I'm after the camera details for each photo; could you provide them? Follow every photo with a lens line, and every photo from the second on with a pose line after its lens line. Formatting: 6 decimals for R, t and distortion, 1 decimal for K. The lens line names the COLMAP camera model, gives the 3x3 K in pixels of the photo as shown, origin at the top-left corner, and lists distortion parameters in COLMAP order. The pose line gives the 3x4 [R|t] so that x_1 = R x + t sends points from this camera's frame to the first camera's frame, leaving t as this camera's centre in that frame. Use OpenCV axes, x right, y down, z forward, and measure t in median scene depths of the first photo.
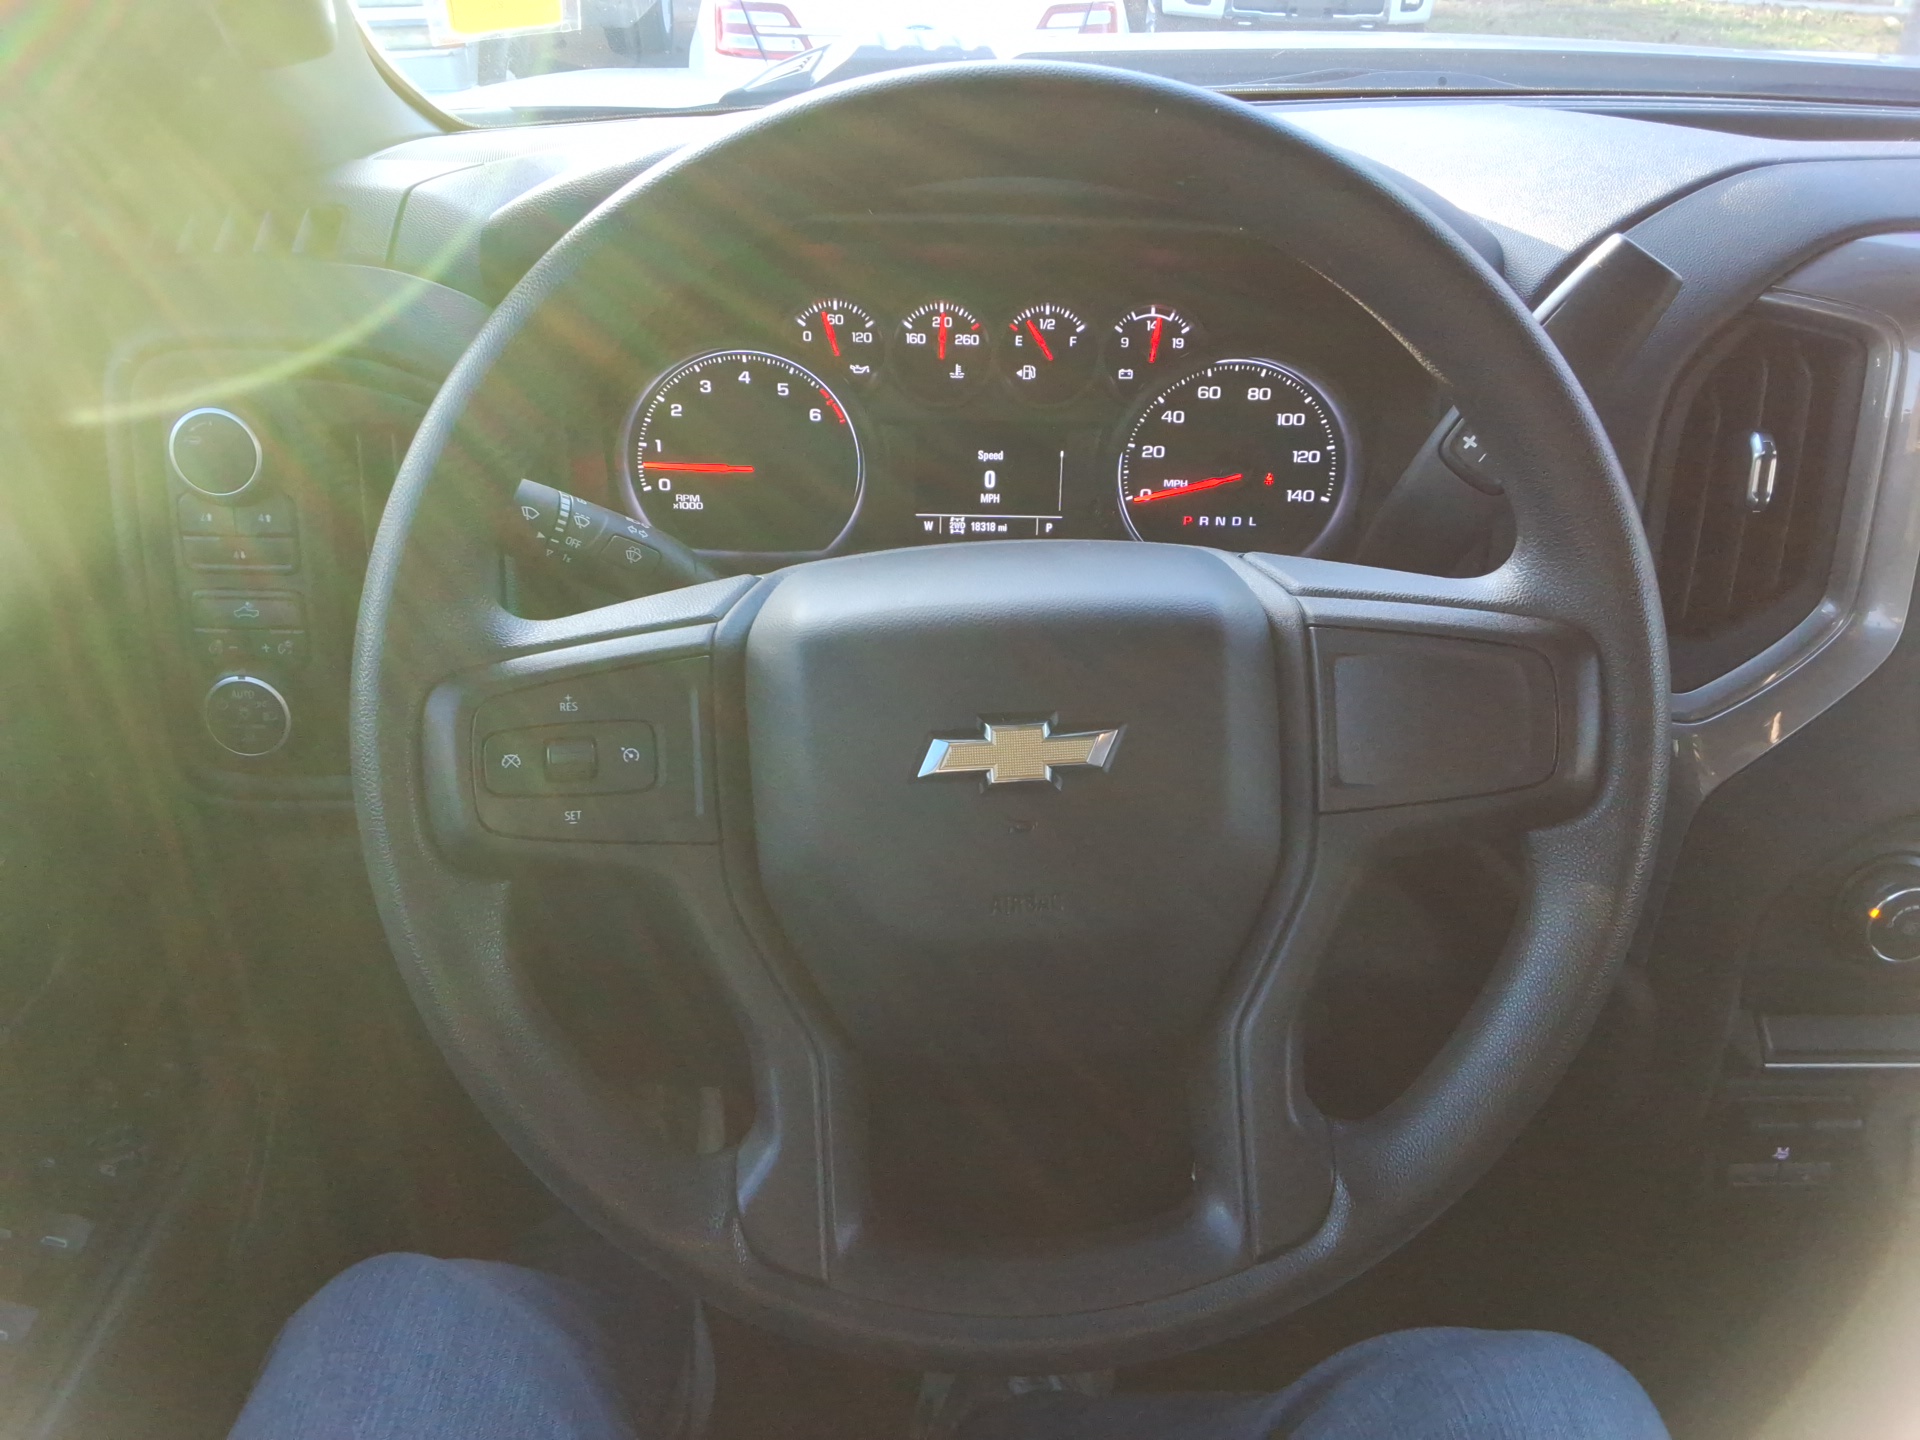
lens RADIAL K [[1542.4, 0, 962.0], [0, 1542.4, 712.0], [0, 0, 1]] dist [0.104874, -0.149704]
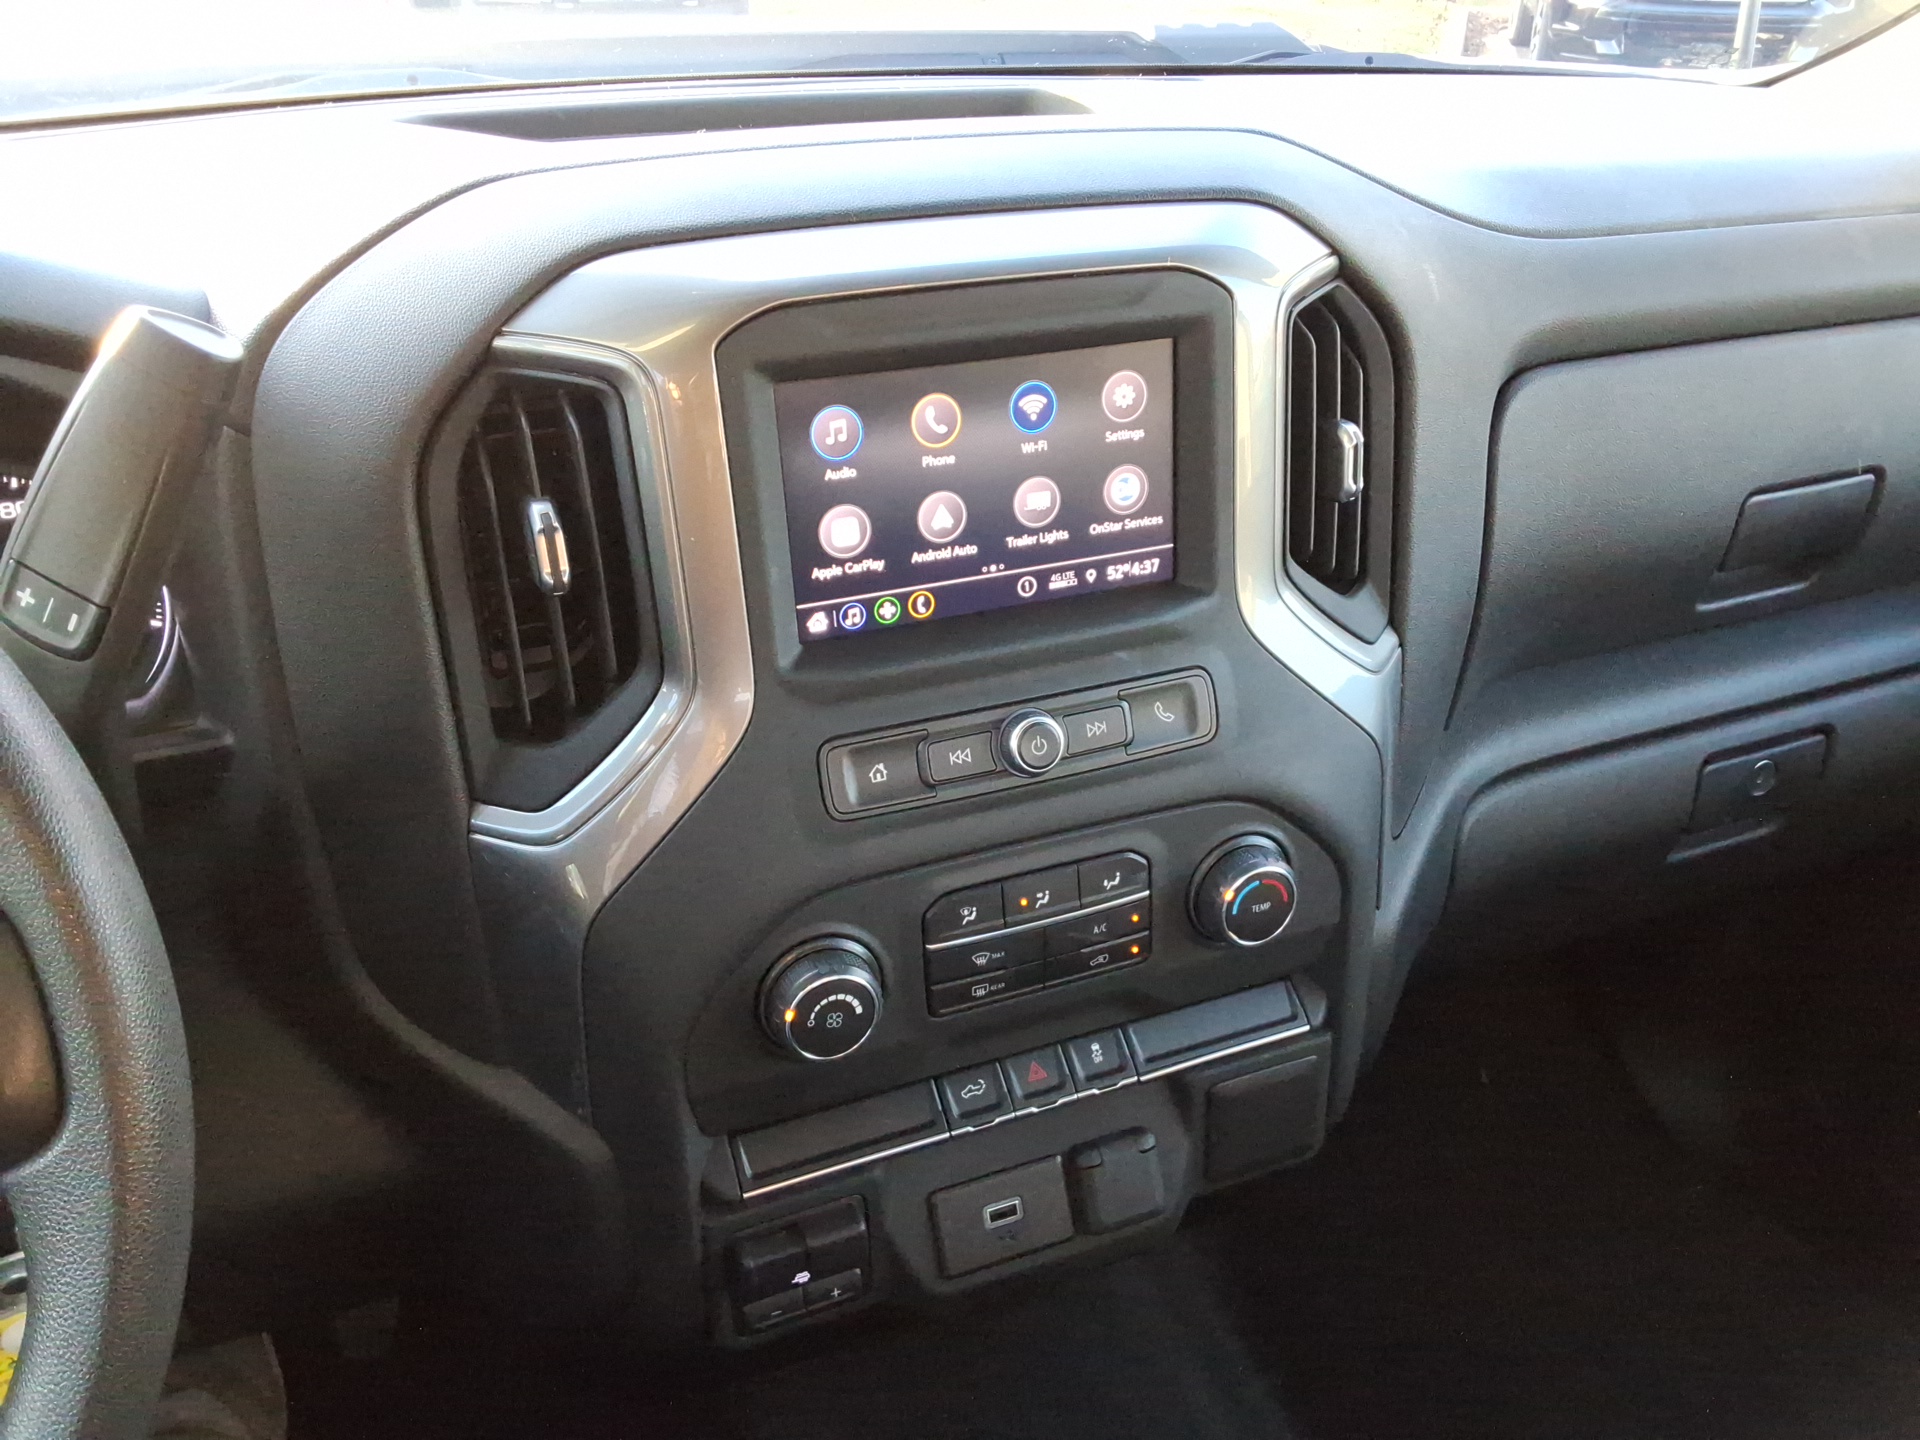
lens RADIAL K [[1542.4, 0, 966.8], [0, 1542.4, 720.8], [0, 0, 1]] dist [0.104874, -0.149704]
pose [[0.927230, -0.197980, 0.317880, 0.373459], [0.193584, 0.980019, 0.045699, -0.048528], [-0.320576, 0.019163, 0.947029, 0.118837]]
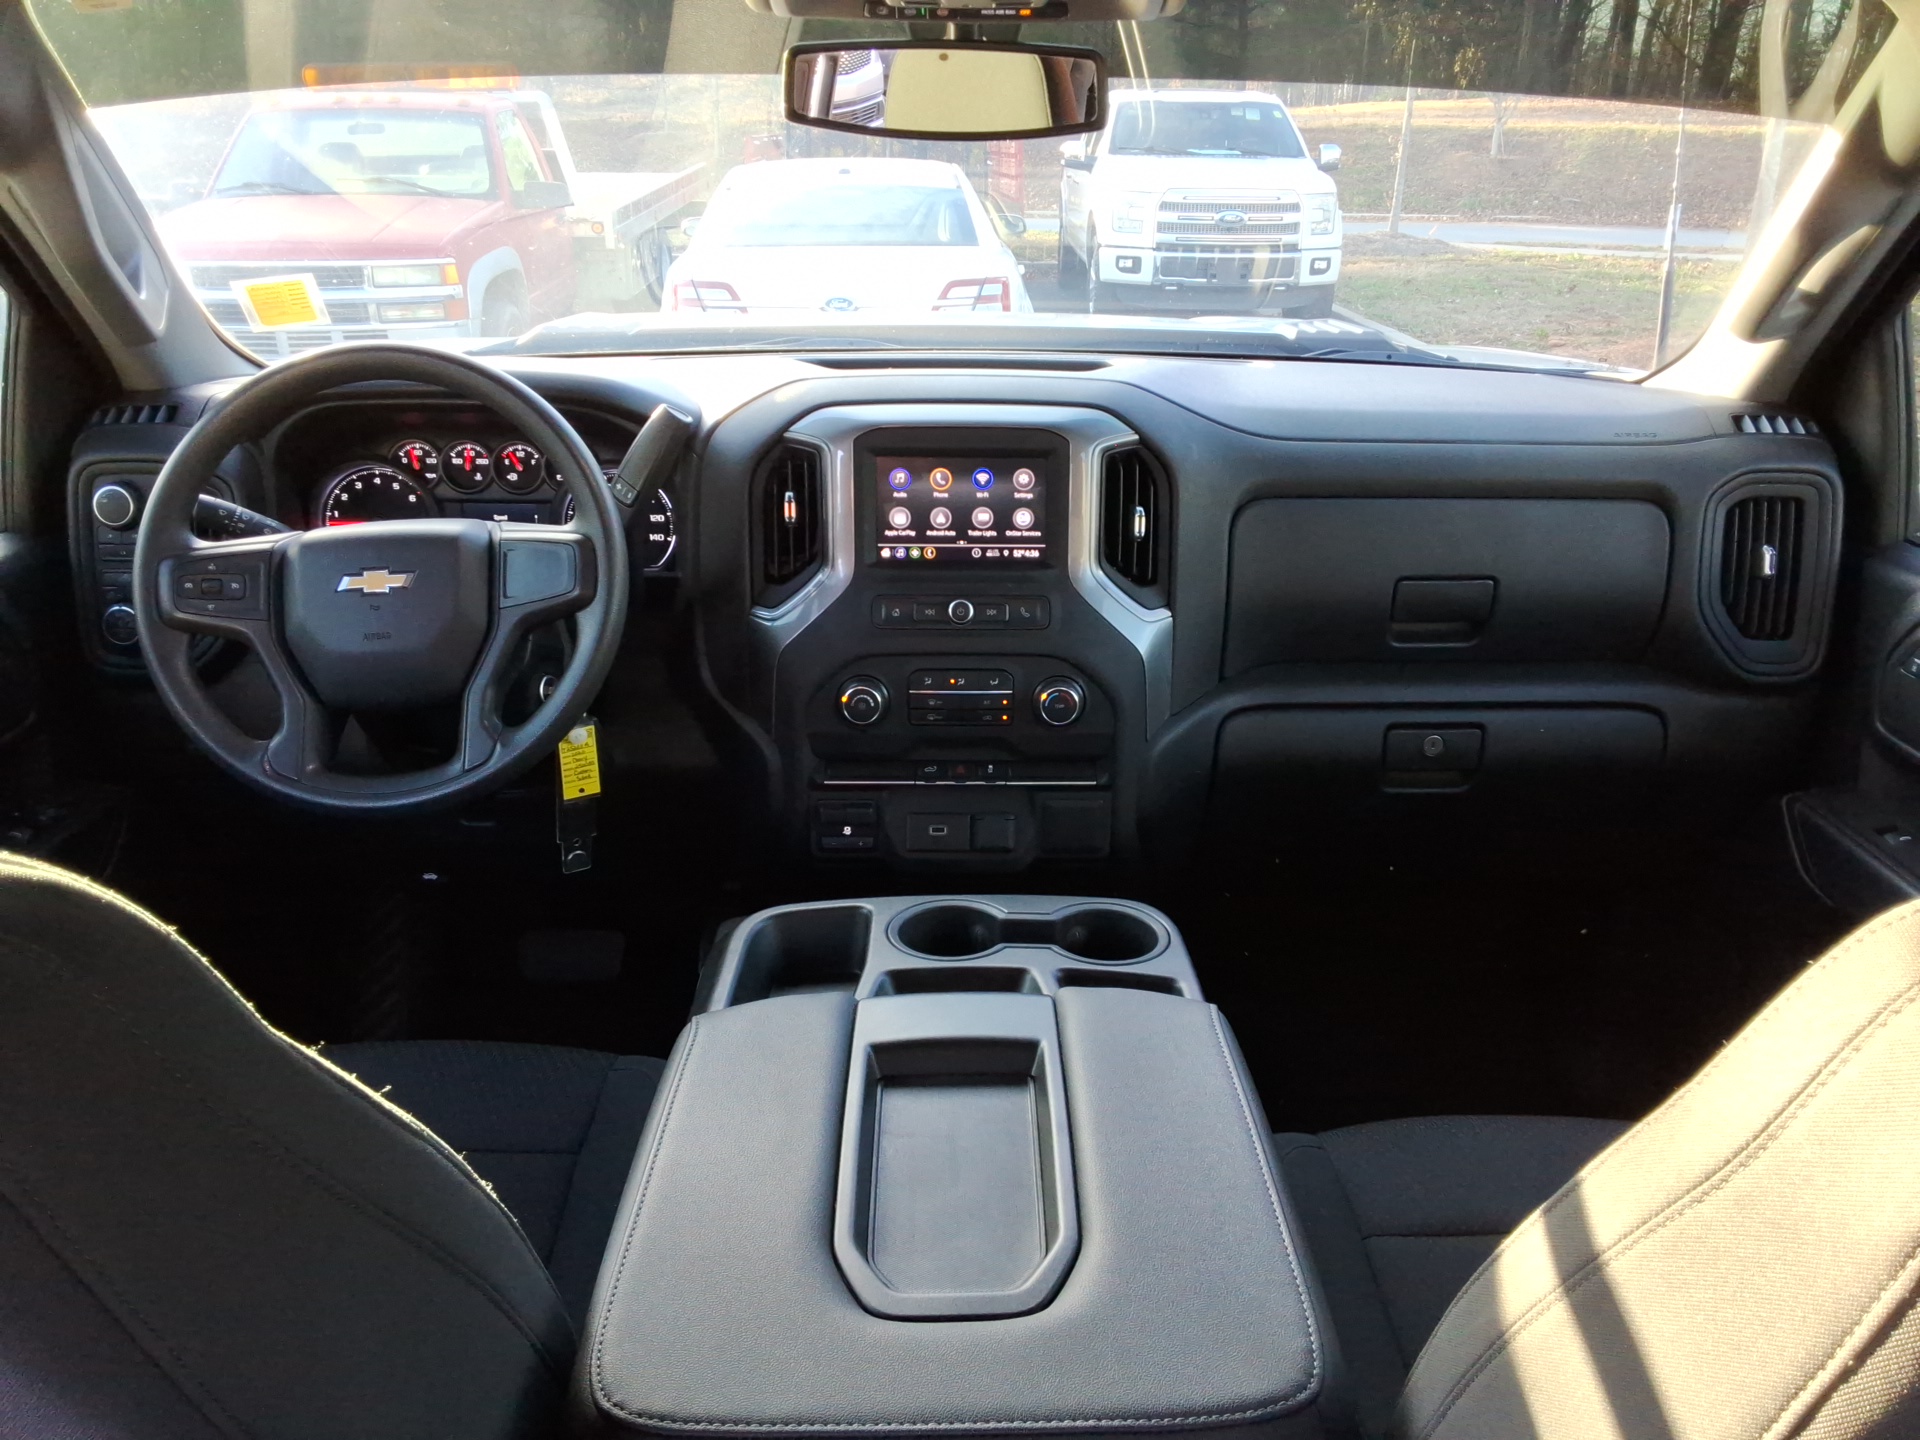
lens RADIAL K [[1542.4, 0, 969.6], [0, 1542.4, 719.1], [0, 0, 1]] dist [0.104874, -0.149704]
pose [[0.999814, -0.010704, -0.016047, 0.694744], [0.008292, 0.989620, -0.143469, 0.414148], [0.017417, 0.143309, 0.989525, -1.029534]]
